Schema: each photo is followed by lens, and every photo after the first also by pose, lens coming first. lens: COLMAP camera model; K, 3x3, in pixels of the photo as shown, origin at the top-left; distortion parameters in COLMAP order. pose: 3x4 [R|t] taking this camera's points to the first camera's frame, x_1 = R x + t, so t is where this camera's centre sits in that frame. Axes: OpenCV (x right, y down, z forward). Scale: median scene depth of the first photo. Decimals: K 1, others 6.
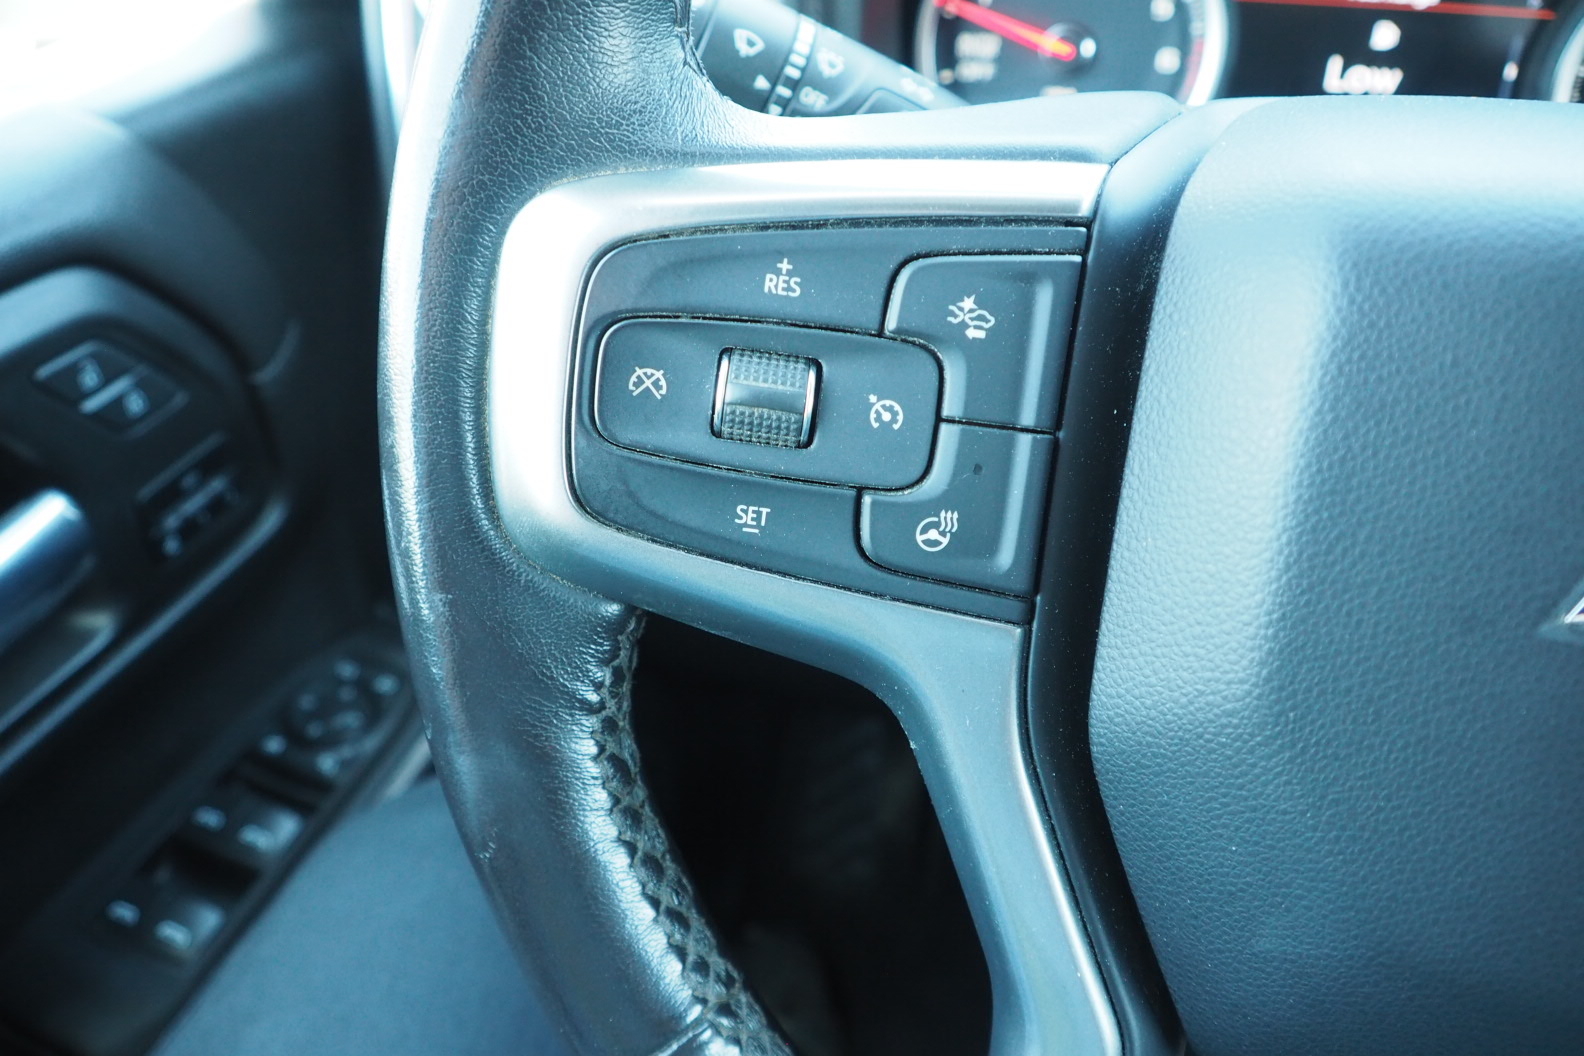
lens RADIAL K [[1124.0, 0, 814.9], [0, 1124.0, 520.3], [0, 0, 1]] dist [-0.047461, 0.006280]
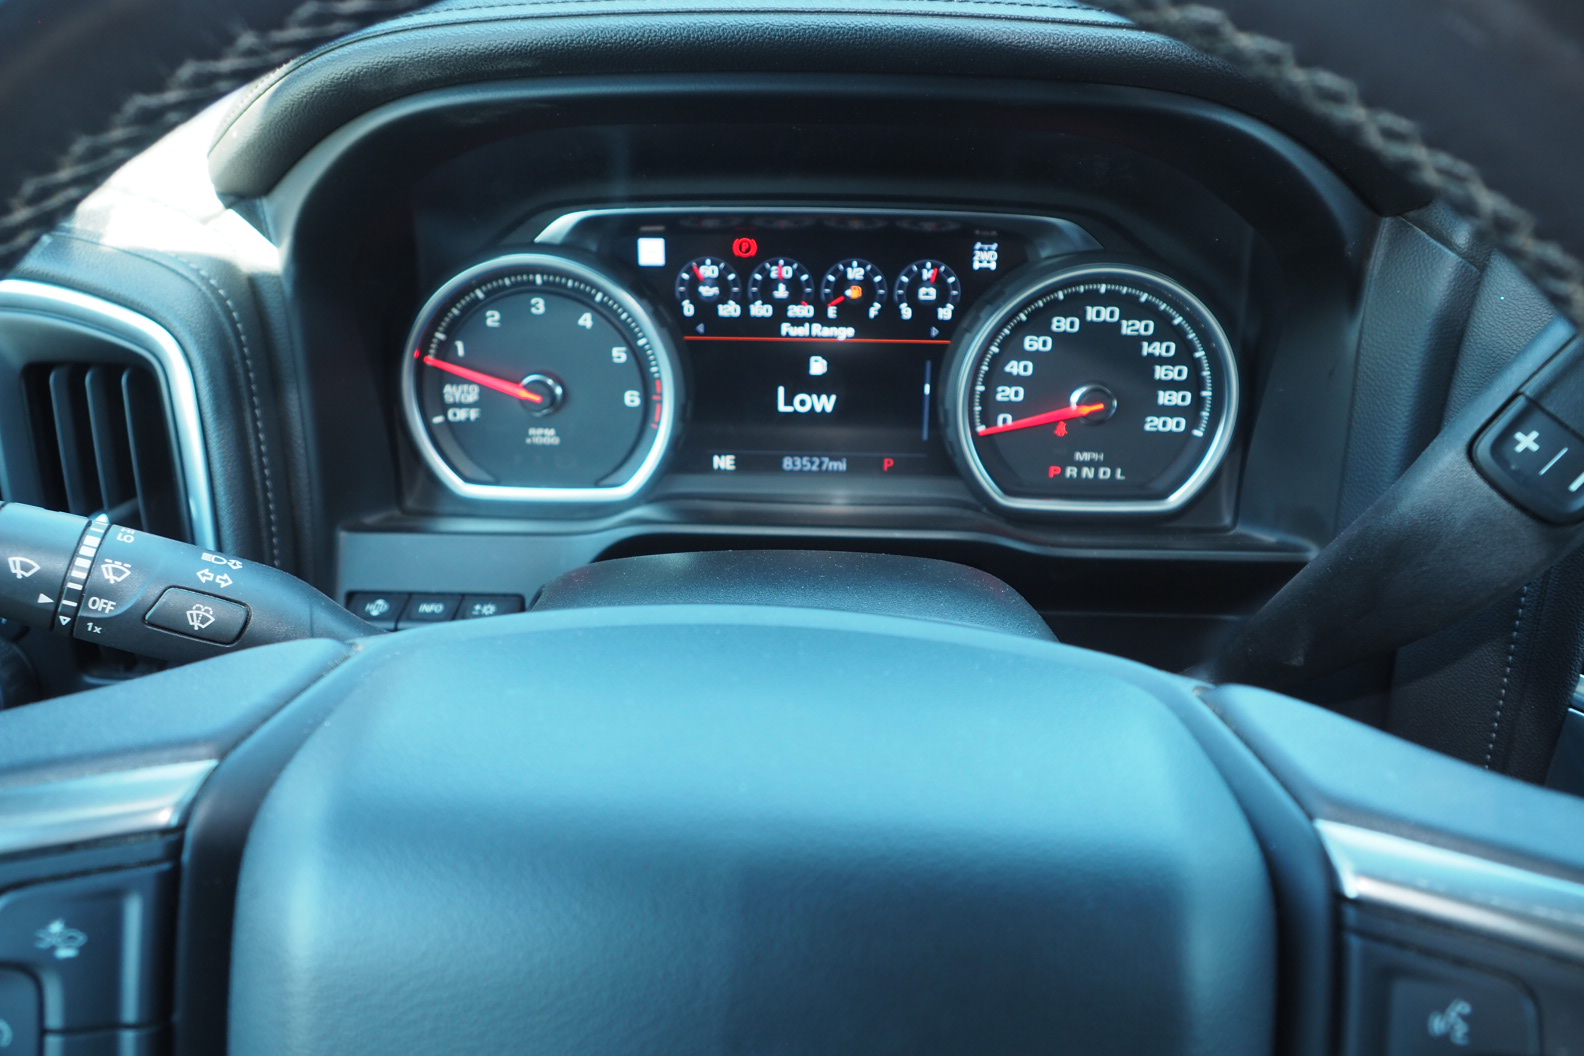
lens RADIAL K [[1124.0, 0, 801.3], [0, 1124.0, 527.9], [0, 0, 1]] dist [-0.047461, 0.006280]
pose [[0.974613, -0.089557, 0.205205, 0.656831], [0.116629, 0.985422, -0.123859, -0.354736], [-0.191121, 0.144647, 0.970850, -0.256675]]
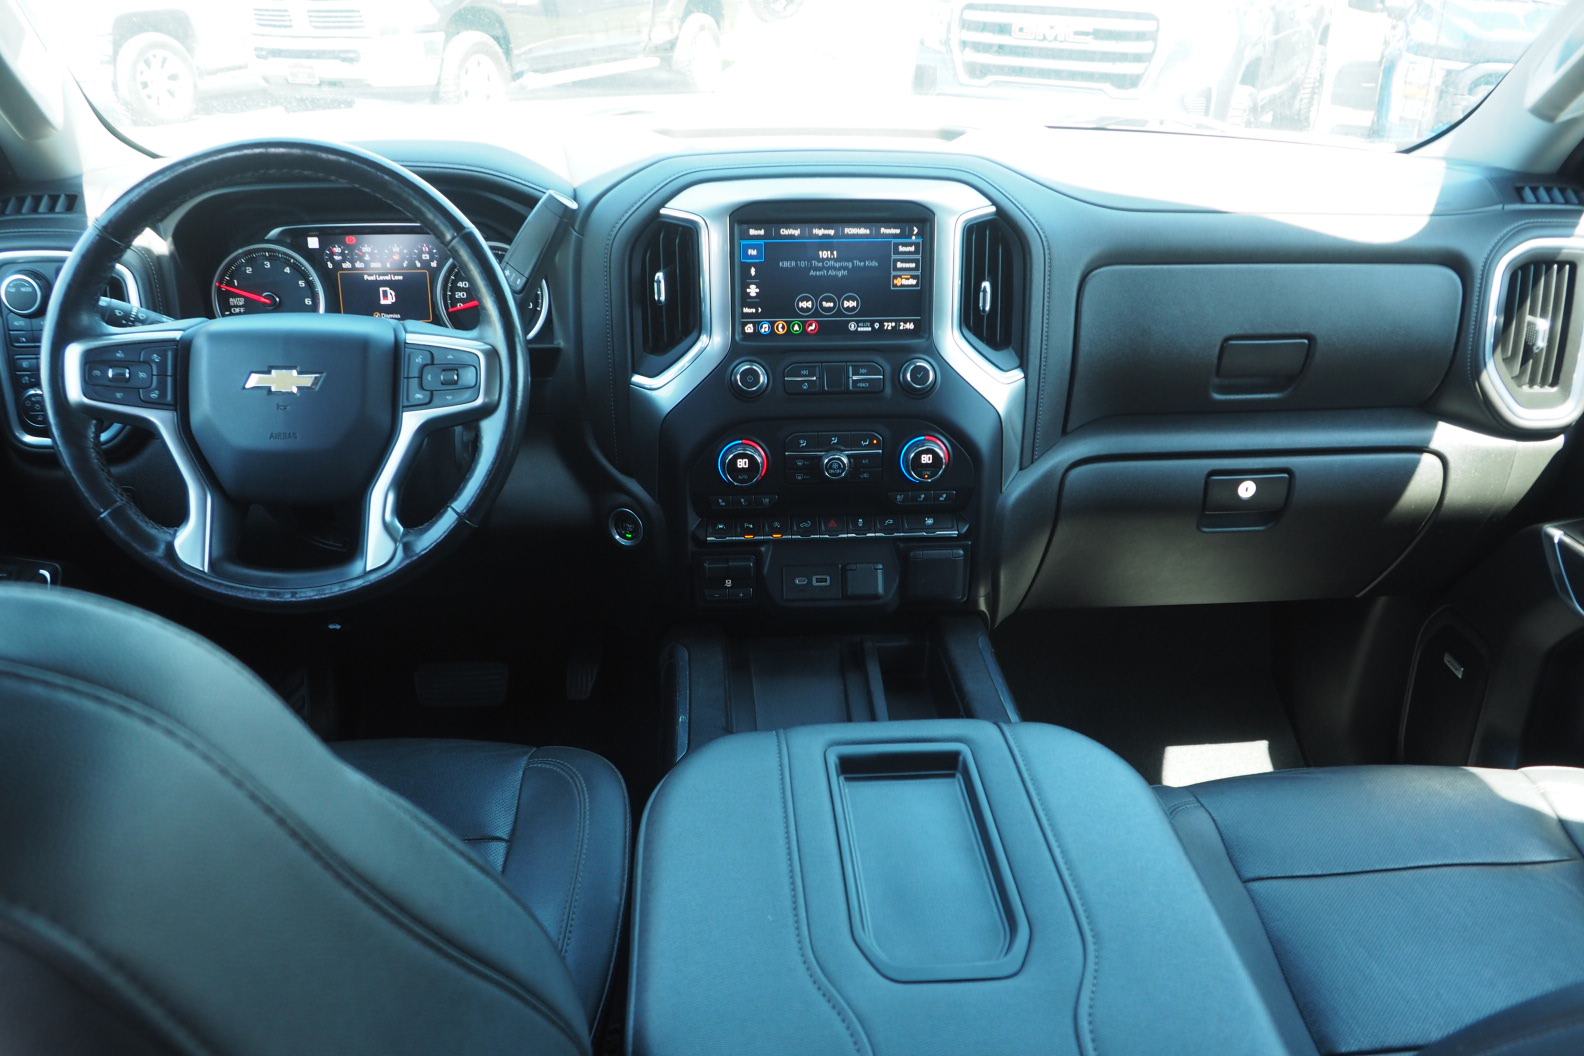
lens RADIAL K [[1249.2, 0, 795.6], [0, 1249.2, 538.5], [0, 0, 1]] dist [-0.031172, 0.015144]
pose [[0.938858, -0.125118, 0.320767, 1.061956], [0.180754, 0.972038, -0.149898, 2.274689], [-0.293043, 0.198713, 0.935221, -5.755852]]
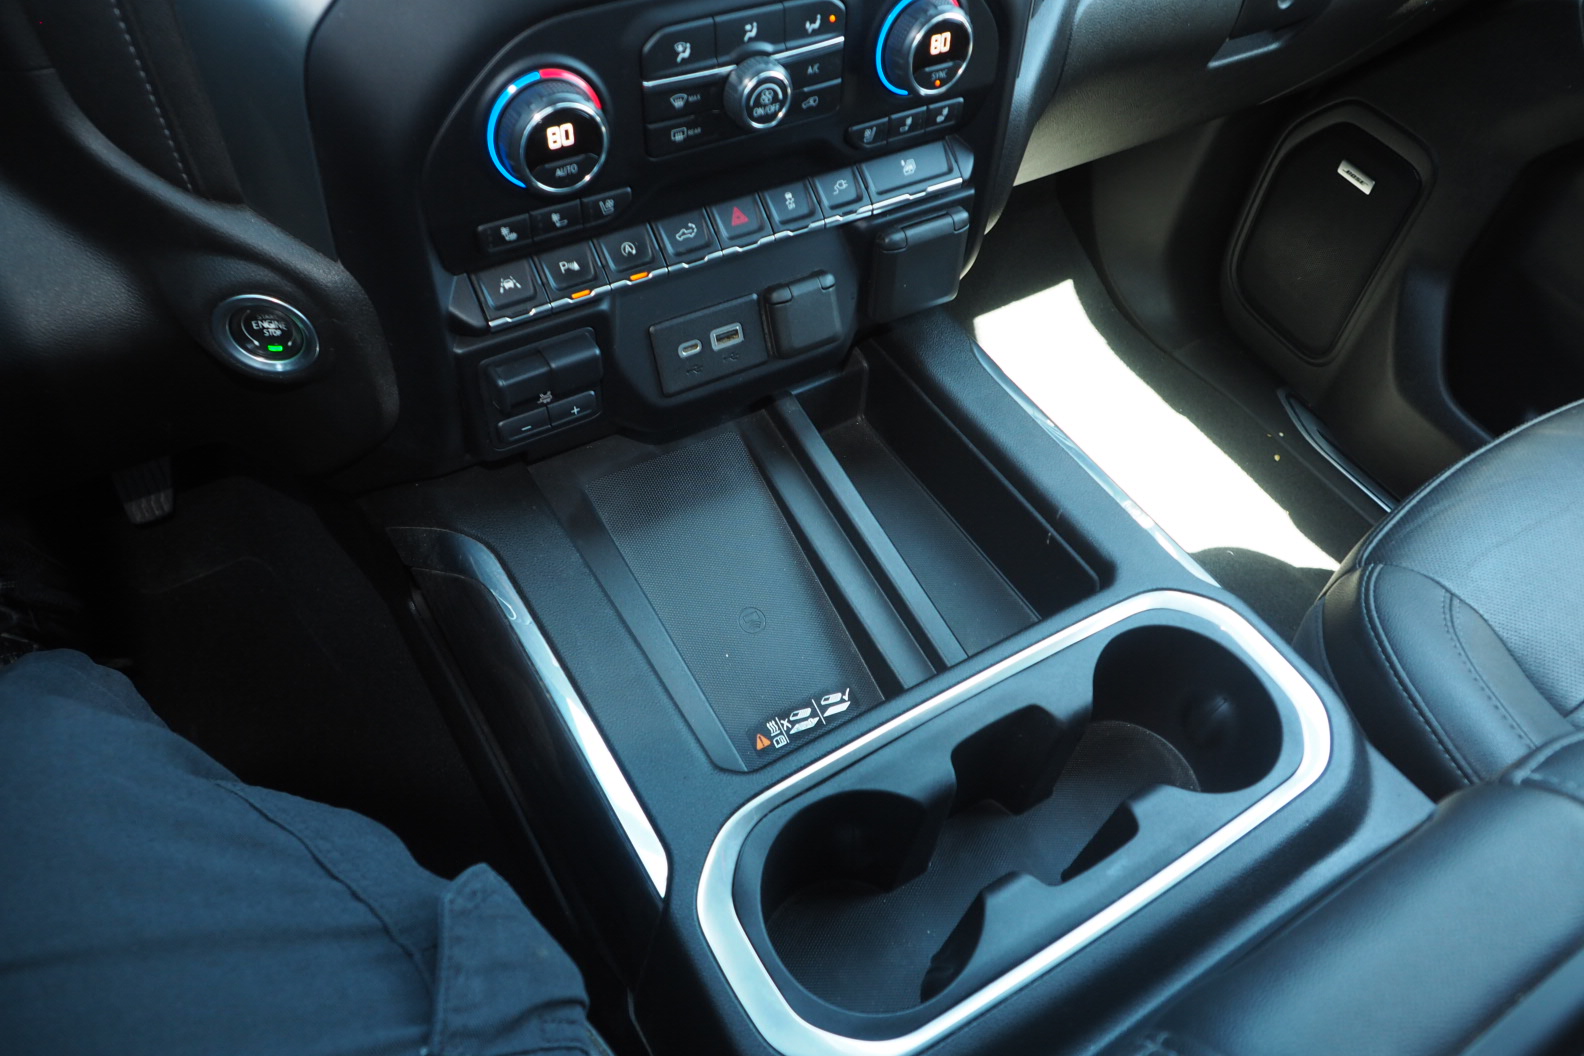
lens RADIAL K [[1124.0, 0, 790.1], [0, 1124.0, 518.6], [0, 0, 1]] dist [-0.047461, 0.006280]
pose [[0.676656, -0.519344, 0.521938, 1.809970], [0.347286, 0.850176, 0.395718, 0.500366], [-0.649253, -0.086503, 0.755637, -0.921849]]
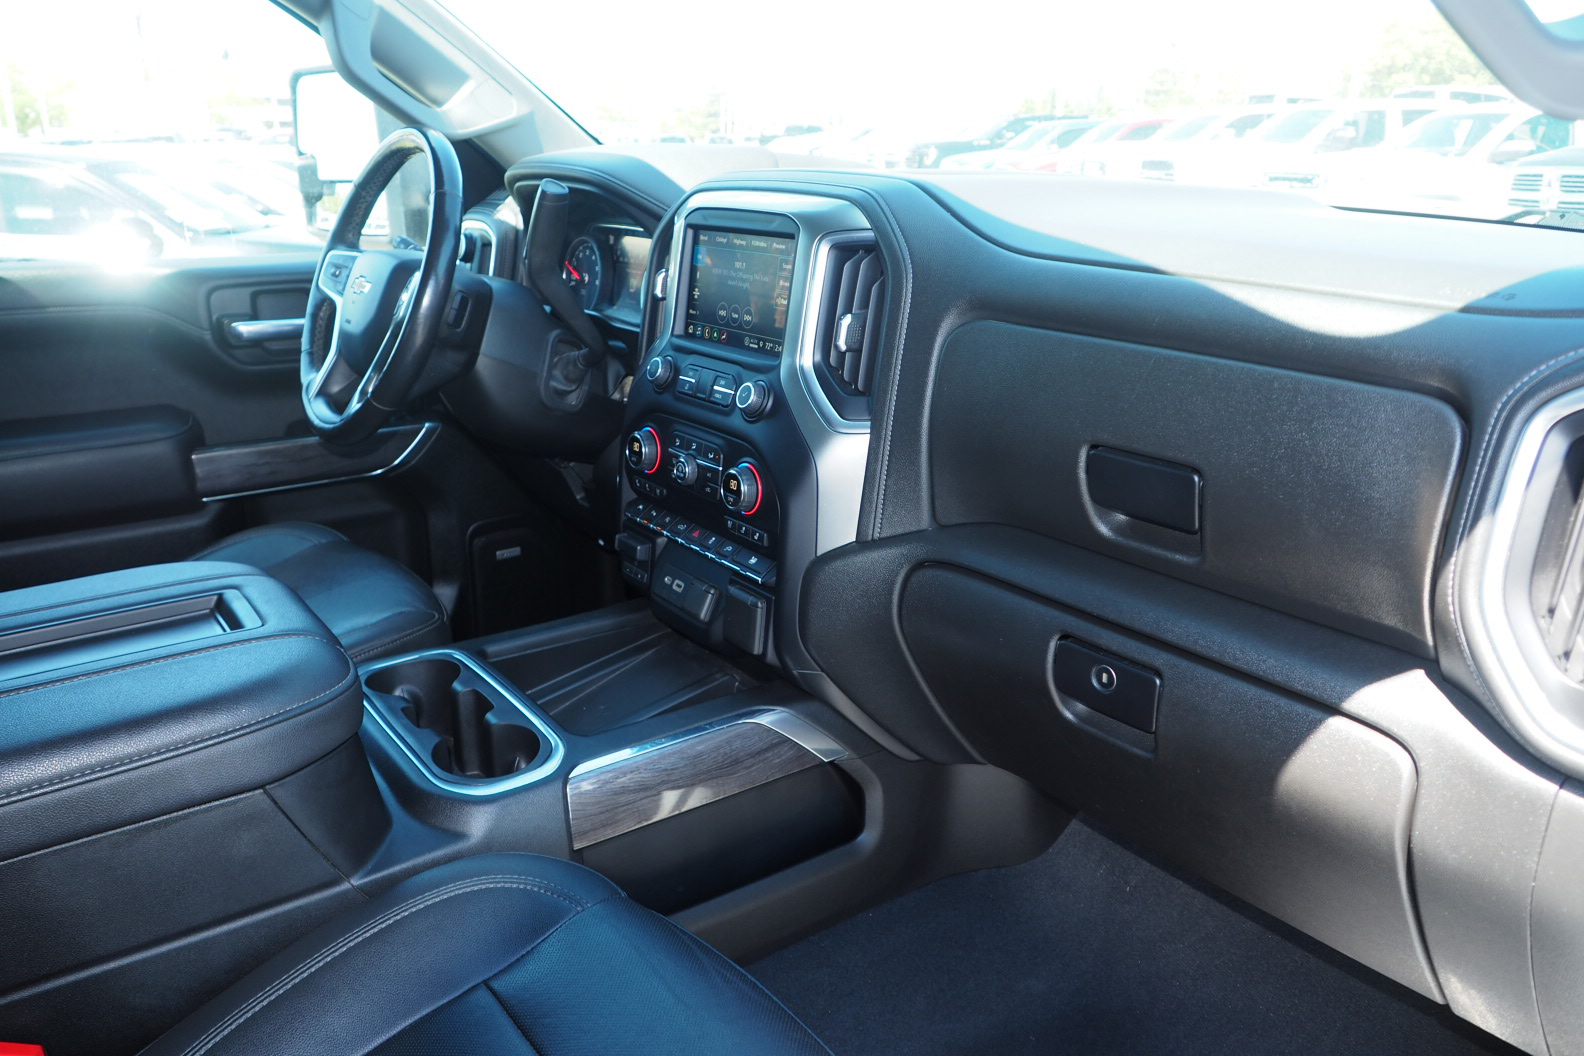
lens RADIAL K [[1178.3, 0, 792.6], [0, 1178.3, 540.2], [0, 0, 1]] dist [-0.017591, -0.000600]
pose [[0.786070, 0.212303, -0.580536, 8.817541], [-0.370113, 0.913863, -0.166947, 2.079812], [0.495086, 0.346096, 0.796936, -3.957407]]
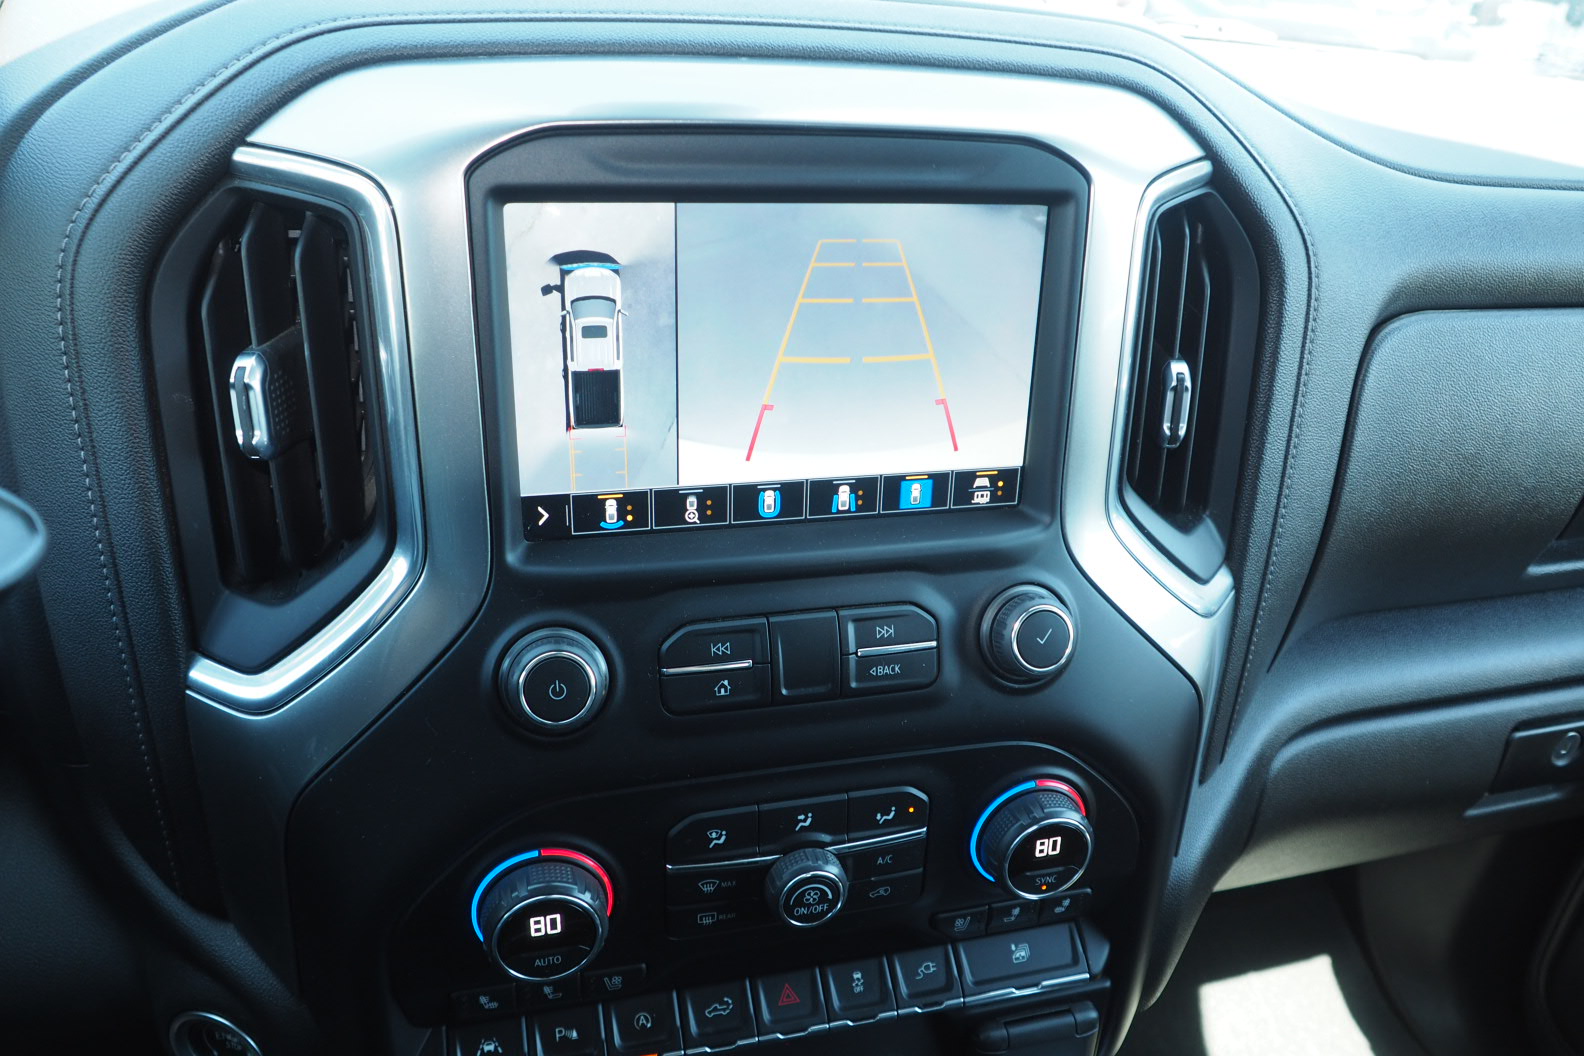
lens RADIAL K [[1124.0, 0, 794.5], [0, 1124.0, 523.7], [0, 0, 1]] dist [-0.047461, 0.006280]
pose [[0.863330, -0.171874, 0.474469, 2.806440], [0.230713, 0.970629, -0.068193, 0.051729], [-0.448813, 0.168339, 0.877627, -0.875097]]
